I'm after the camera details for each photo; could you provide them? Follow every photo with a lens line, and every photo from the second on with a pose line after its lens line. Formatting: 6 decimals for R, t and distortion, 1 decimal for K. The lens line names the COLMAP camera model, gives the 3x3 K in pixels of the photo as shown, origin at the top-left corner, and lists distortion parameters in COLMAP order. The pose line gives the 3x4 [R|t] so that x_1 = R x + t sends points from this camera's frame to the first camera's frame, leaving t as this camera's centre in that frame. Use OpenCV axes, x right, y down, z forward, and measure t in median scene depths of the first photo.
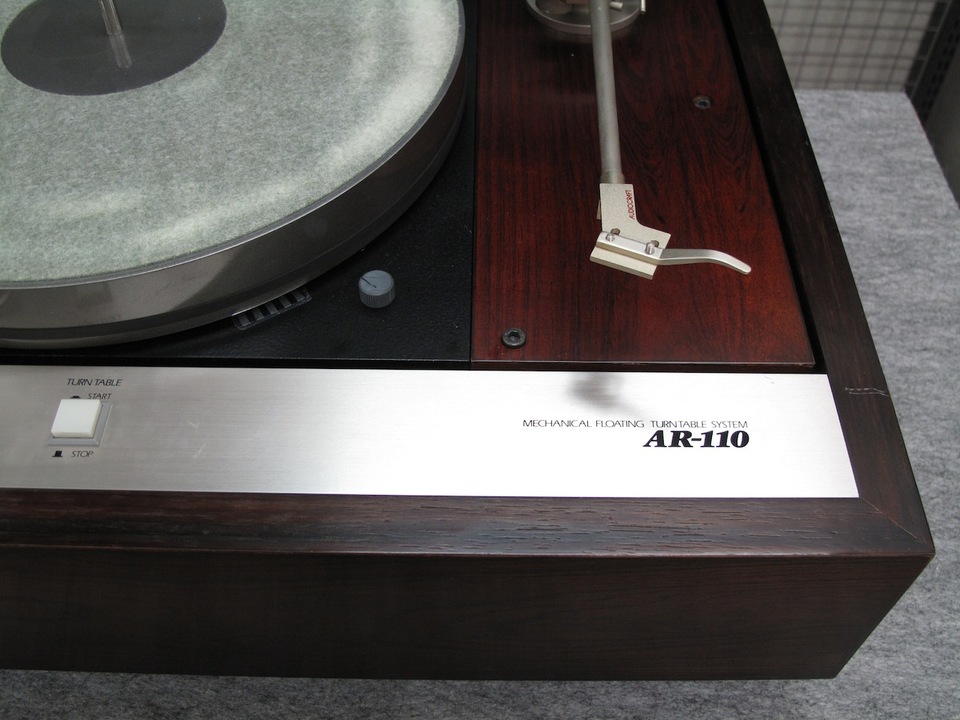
lens RADIAL K [[975.2, 0, 482.3], [0, 975.2, 358.7], [0, 0, 1]] dist [-0.094246, 0.000000]
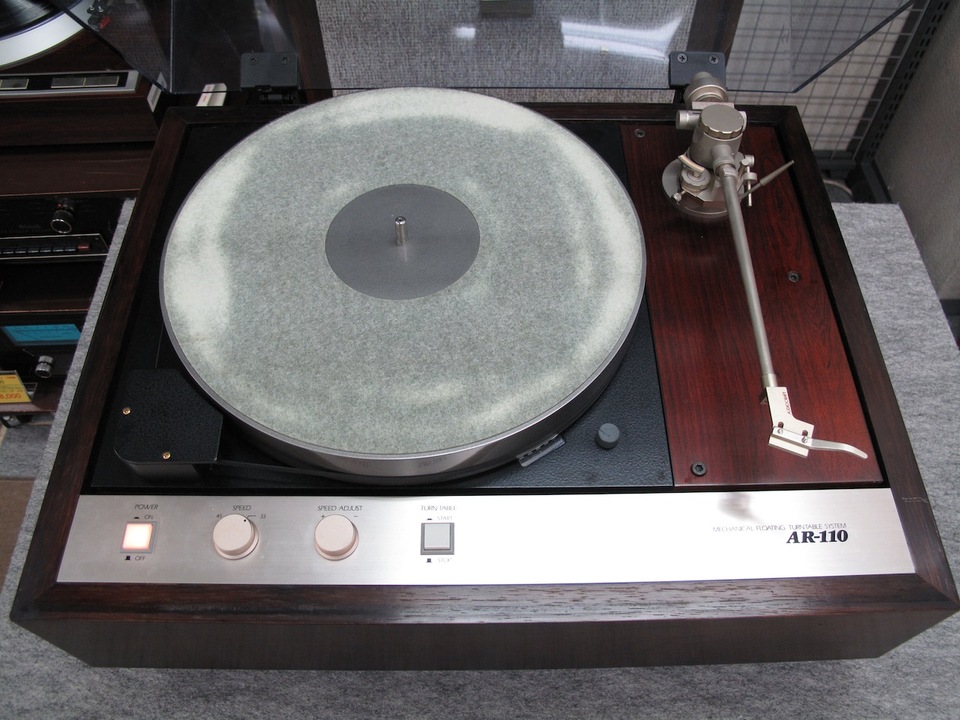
lens RADIAL K [[812.6, 0, 487.3], [0, 812.6, 359.7], [0, 0, 1]] dist [-0.137596, 0.080088]
pose [[0.999813, -0.016444, 0.010174, -0.296435], [0.015490, 0.996032, 0.087639, -0.292648], [-0.011575, -0.087465, 0.996100, -0.258999]]
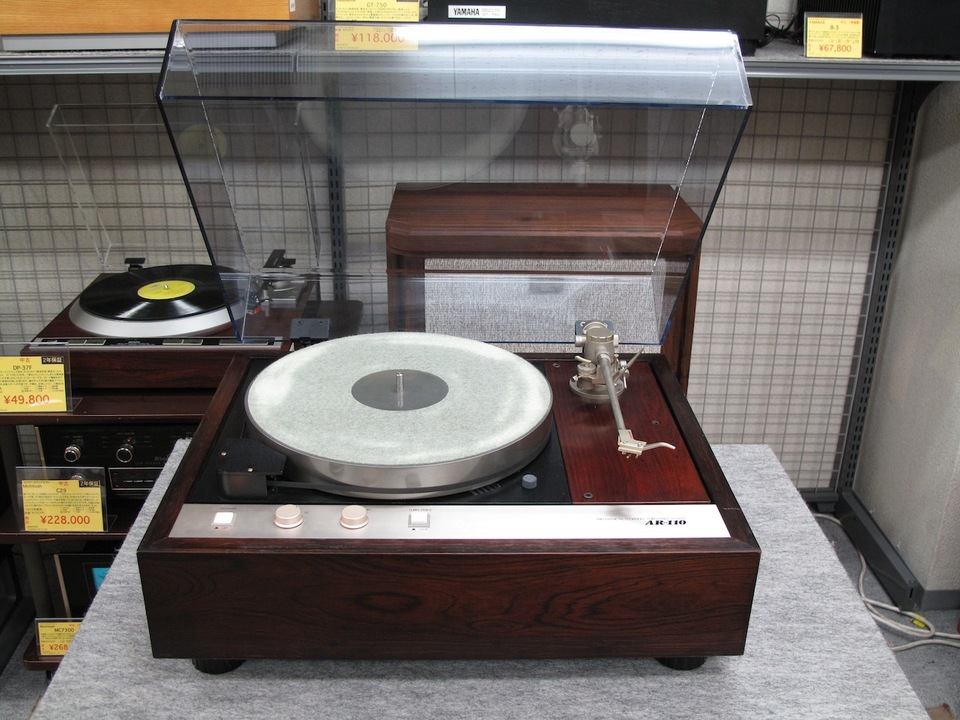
lens RADIAL K [[975.2, 0, 485.8], [0, 975.2, 357.7], [0, 0, 1]] dist [-0.094246, 0.000000]
pose [[0.999045, -0.003544, 0.043549, -0.305104], [0.023428, 0.884762, -0.465453, 0.742700], [-0.036881, 0.466029, 0.884000, -1.215232]]
